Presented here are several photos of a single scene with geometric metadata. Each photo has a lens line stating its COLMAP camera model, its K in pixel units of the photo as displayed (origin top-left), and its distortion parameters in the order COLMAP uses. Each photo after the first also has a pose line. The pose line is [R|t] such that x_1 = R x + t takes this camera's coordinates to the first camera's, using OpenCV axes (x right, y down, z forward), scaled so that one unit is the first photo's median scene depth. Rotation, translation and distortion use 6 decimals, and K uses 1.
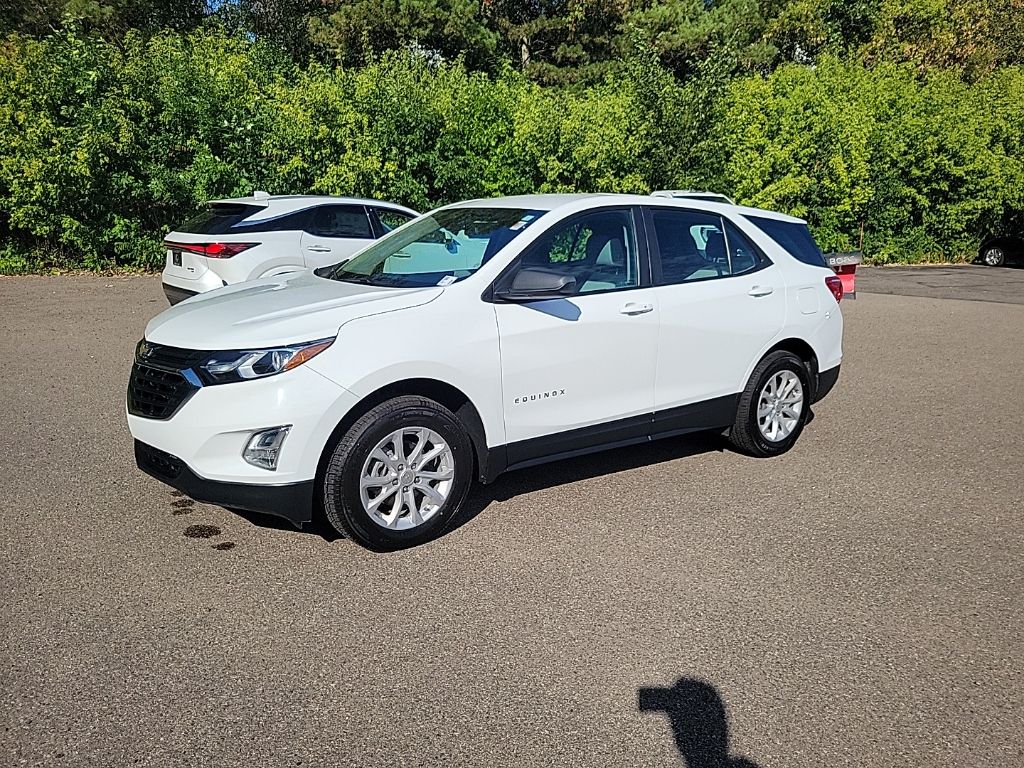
lens RADIAL K [[771.0, 0, 516.8], [0, 771.0, 389.9], [0, 0, 1]] dist [0.057013, -0.030879]
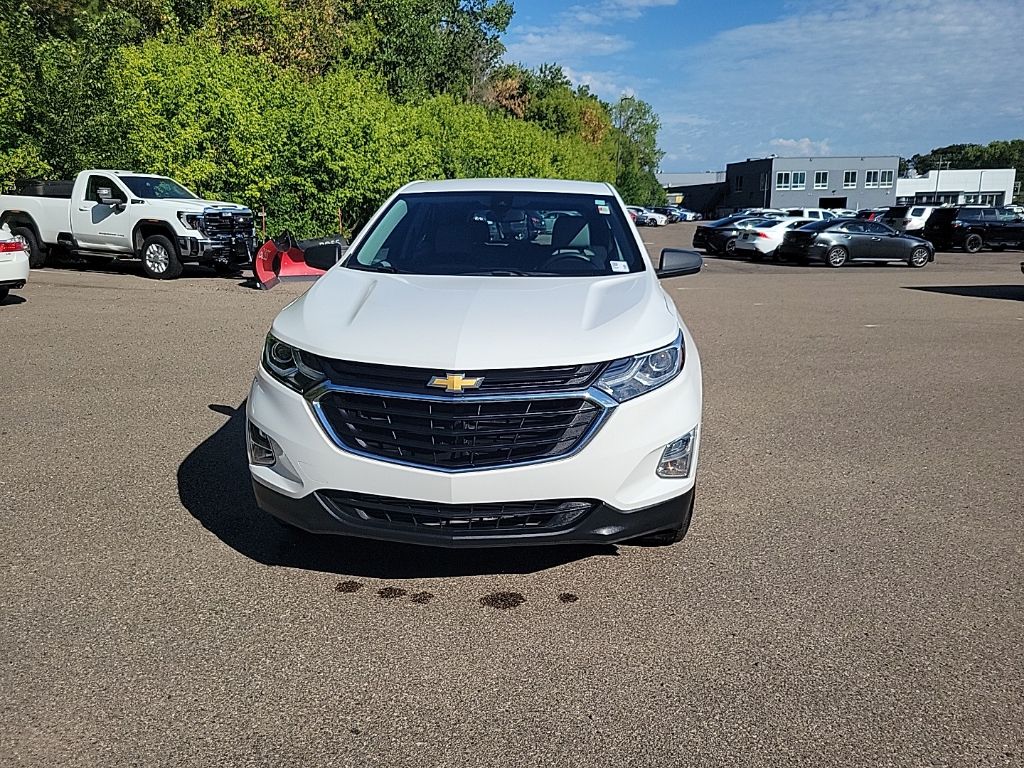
lens RADIAL K [[771.0, 0, 521.2], [0, 771.0, 388.2], [0, 0, 1]] dist [0.057013, -0.030879]
pose [[0.647959, -0.178150, 0.740549, -0.215025], [0.166950, 0.981838, 0.090119, -0.022677], [-0.743154, 0.065241, 0.665933, 0.102854]]
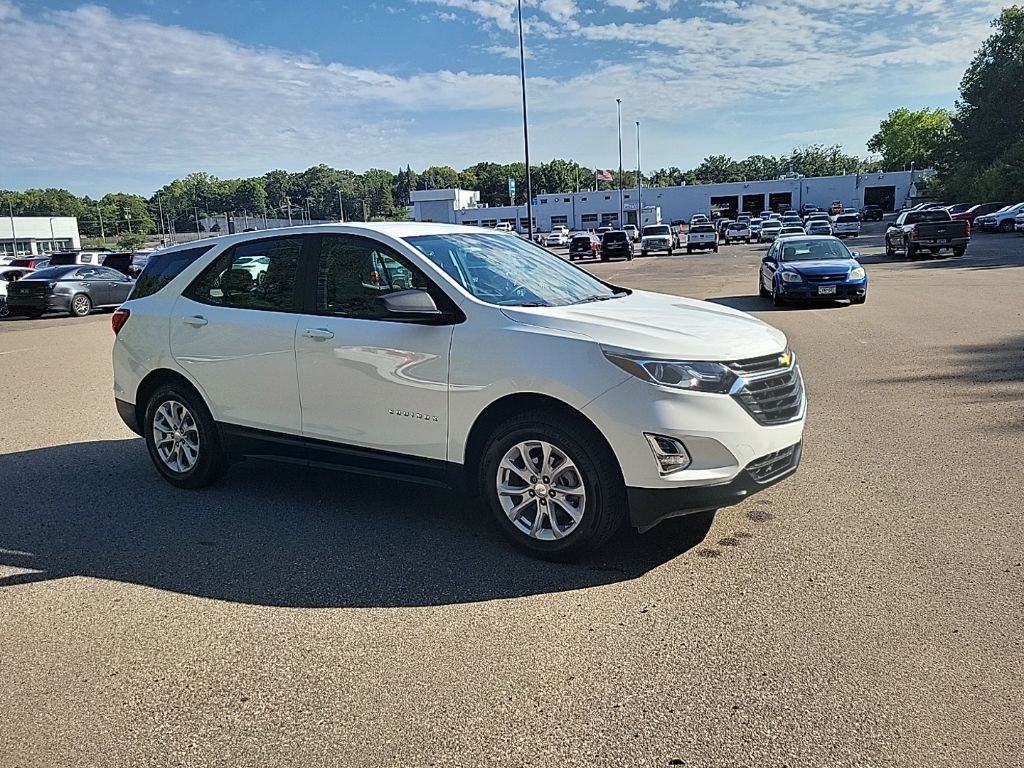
lens RADIAL K [[795.9, 0, 503.3], [0, 795.9, 360.7], [0, 0, 1]] dist [0.057594, -0.038518]
pose [[-0.346851, -0.136985, 0.927863, -0.300231], [0.232762, 0.945758, 0.226637, -0.085673], [-0.908579, 0.294580, -0.296152, 0.368465]]
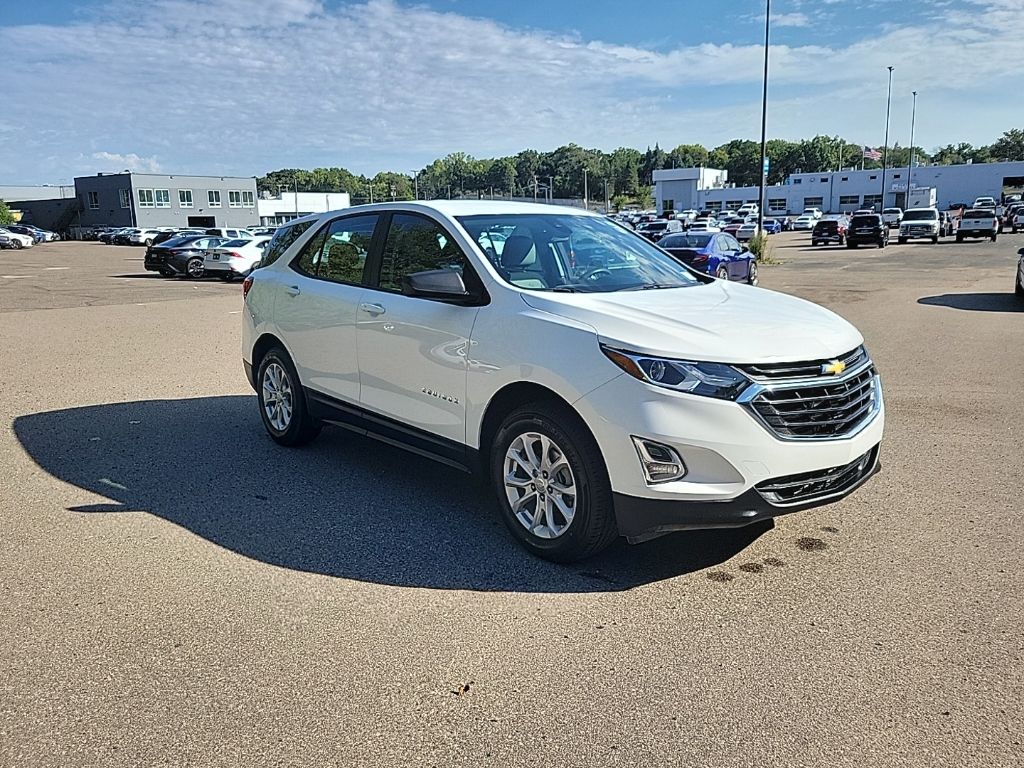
lens RADIAL K [[795.9, 0, 509.4], [0, 795.9, 369.3], [0, 0, 1]] dist [0.057594, -0.038518]
pose [[-0.059736, -0.184922, 0.980936, -0.304505], [0.224126, 0.955116, 0.193703, -0.070444], [-0.972728, 0.231424, -0.015609, 0.305608]]
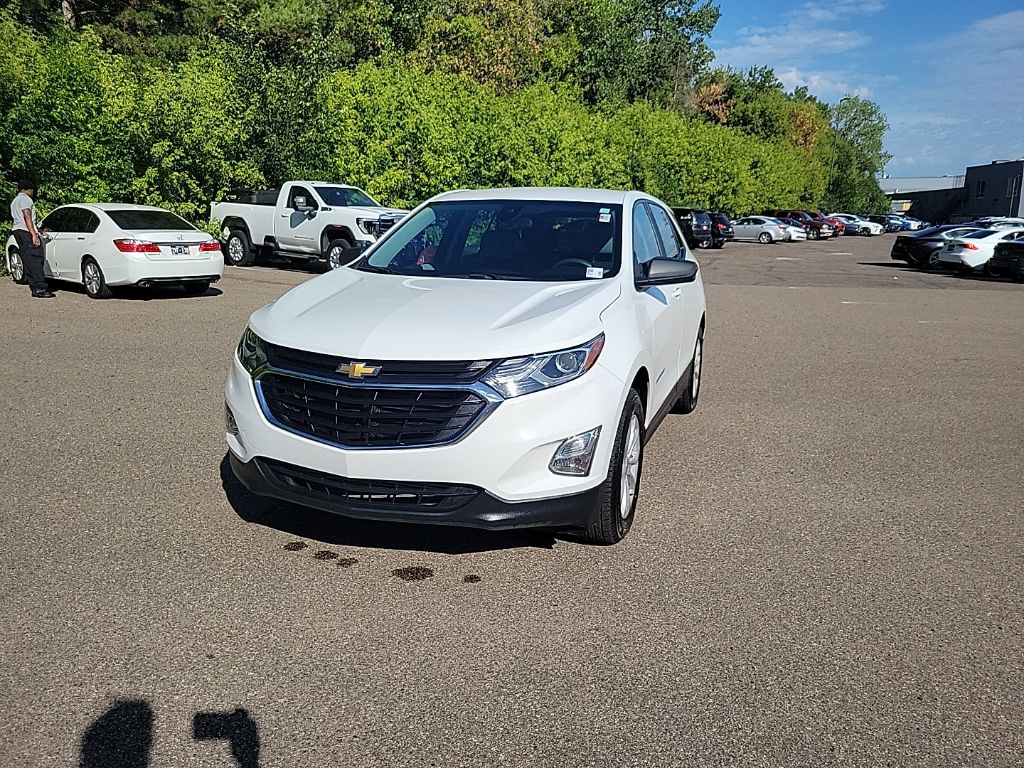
lens RADIAL K [[771.0, 0, 521.4], [0, 771.0, 387.2], [0, 0, 1]] dist [0.057013, -0.030879]
pose [[0.823126, -0.123392, 0.554290, -0.173758], [0.119406, 0.991893, 0.043490, -0.010905], [-0.555162, 0.030388, 0.831187, 0.048690]]
